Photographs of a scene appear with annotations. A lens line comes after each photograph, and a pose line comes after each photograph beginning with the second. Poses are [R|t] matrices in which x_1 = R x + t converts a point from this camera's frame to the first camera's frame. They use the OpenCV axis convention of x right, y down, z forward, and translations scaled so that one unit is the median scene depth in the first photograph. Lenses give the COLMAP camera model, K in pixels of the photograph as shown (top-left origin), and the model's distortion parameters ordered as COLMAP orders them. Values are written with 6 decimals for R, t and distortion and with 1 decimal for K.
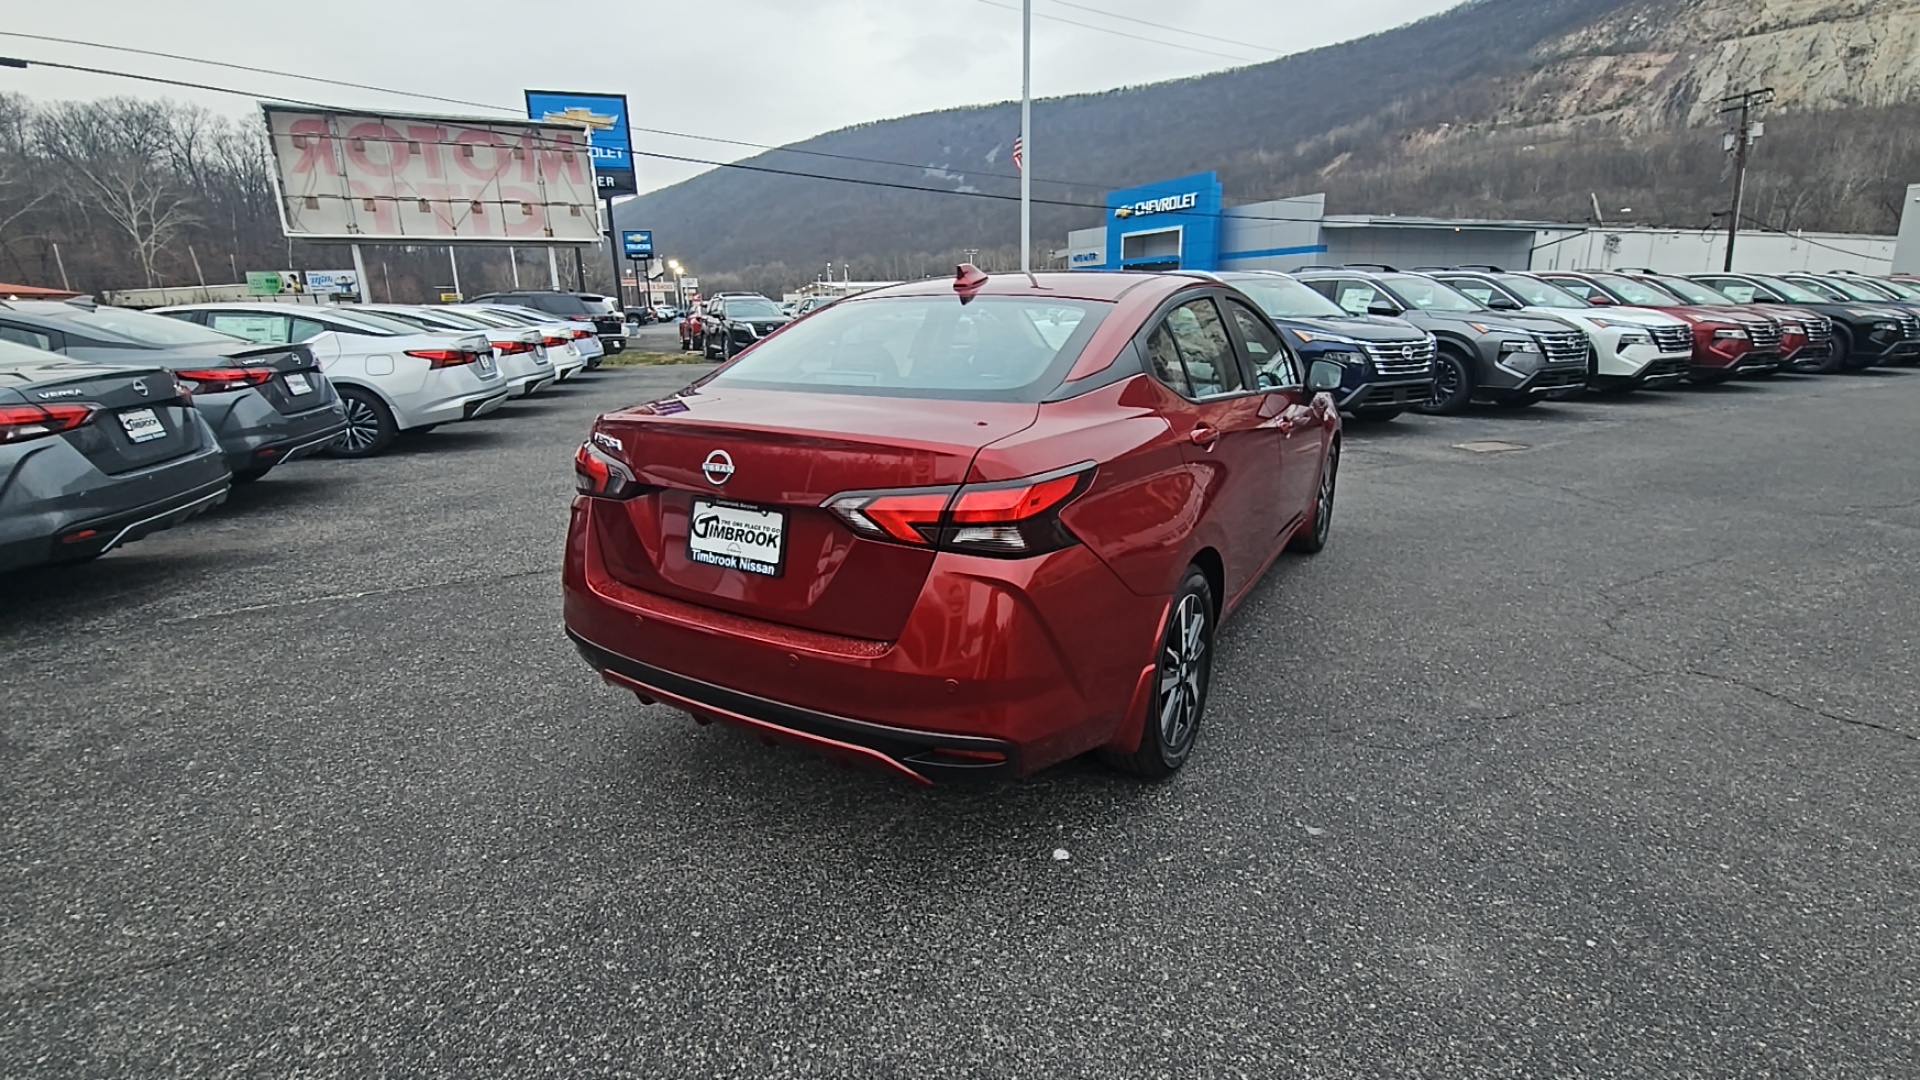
lens RADIAL K [[854.3, 0, 957.7], [0, 854.3, 532.1], [0, 0, 1]] dist [0.012124, -0.007675]
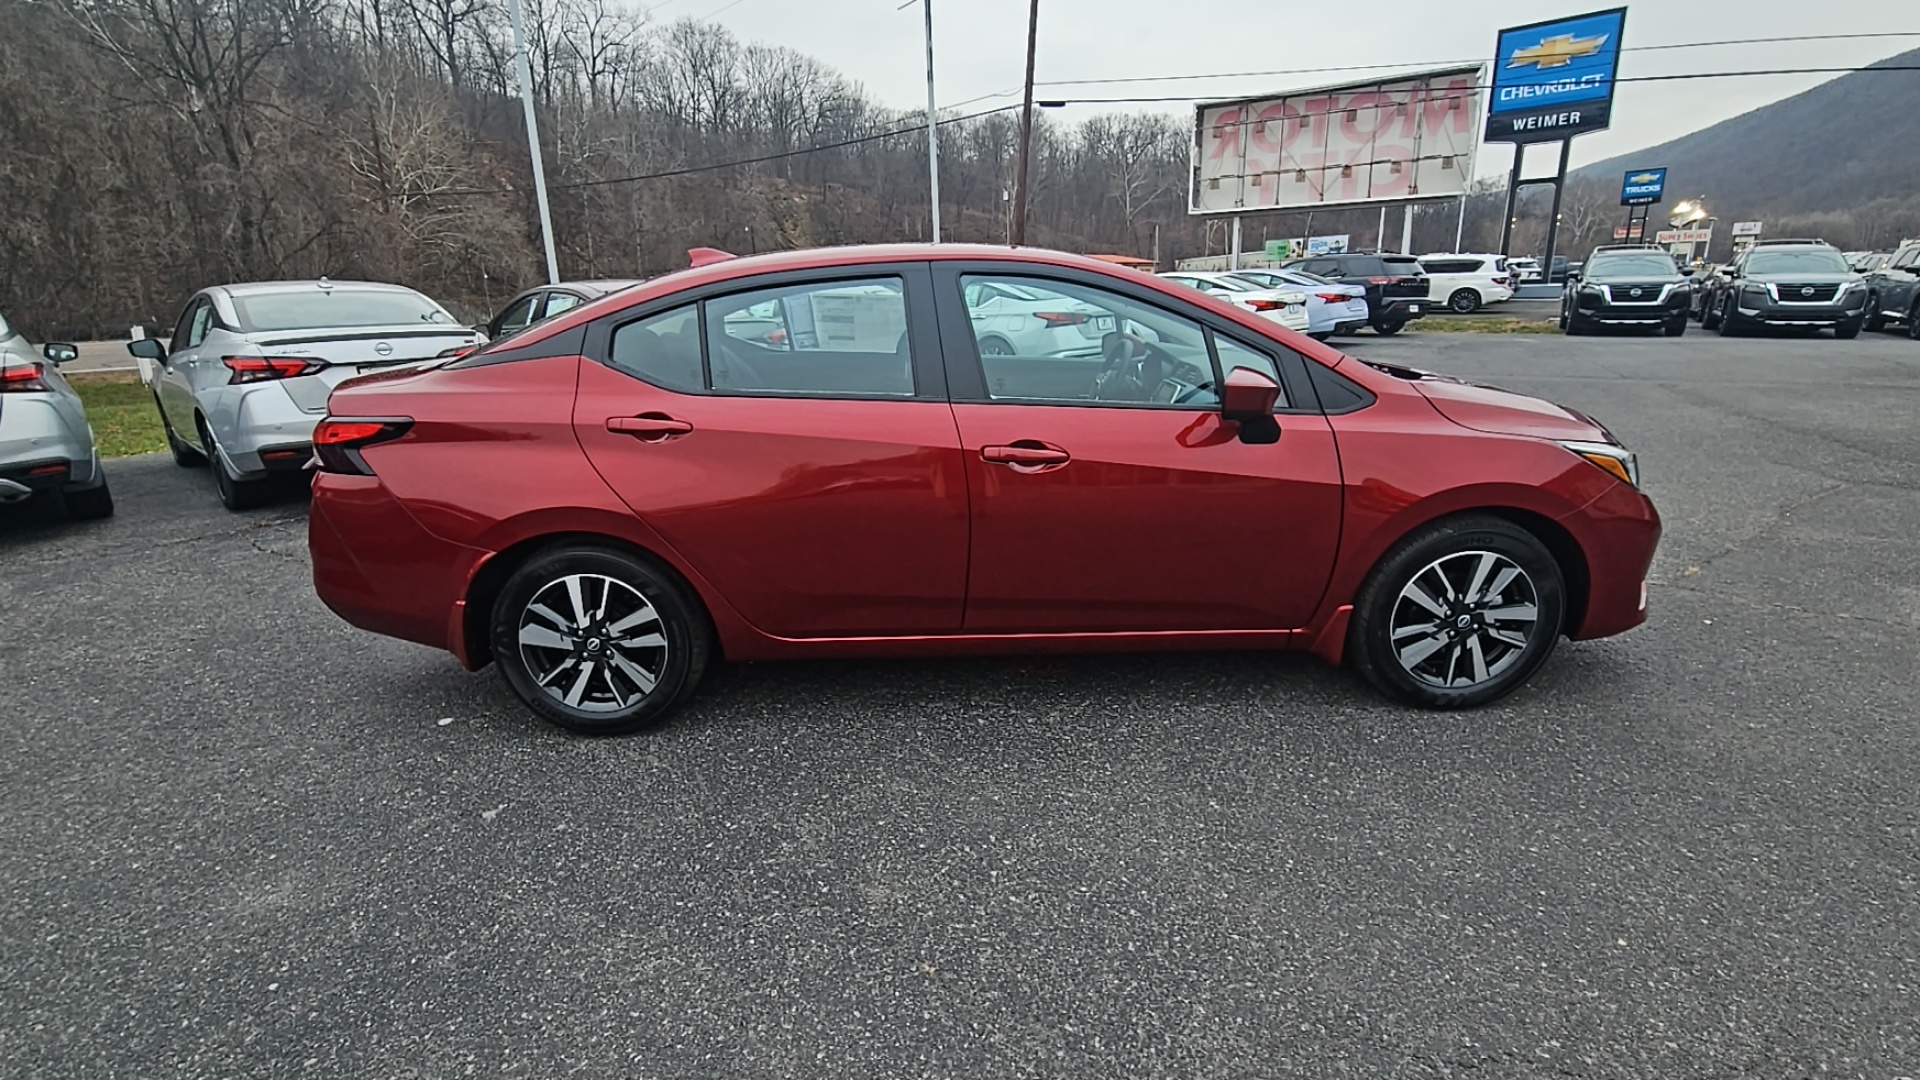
lens RADIAL K [[854.3, 0, 957.7], [0, 854.3, 532.1], [0, 0, 1]] dist [0.012124, -0.007675]
pose [[0.522273, 0.236225, -0.819408, 0.145828], [-0.200102, 0.967988, 0.151518, -0.024055], [0.828969, 0.084831, 0.552823, 0.086838]]
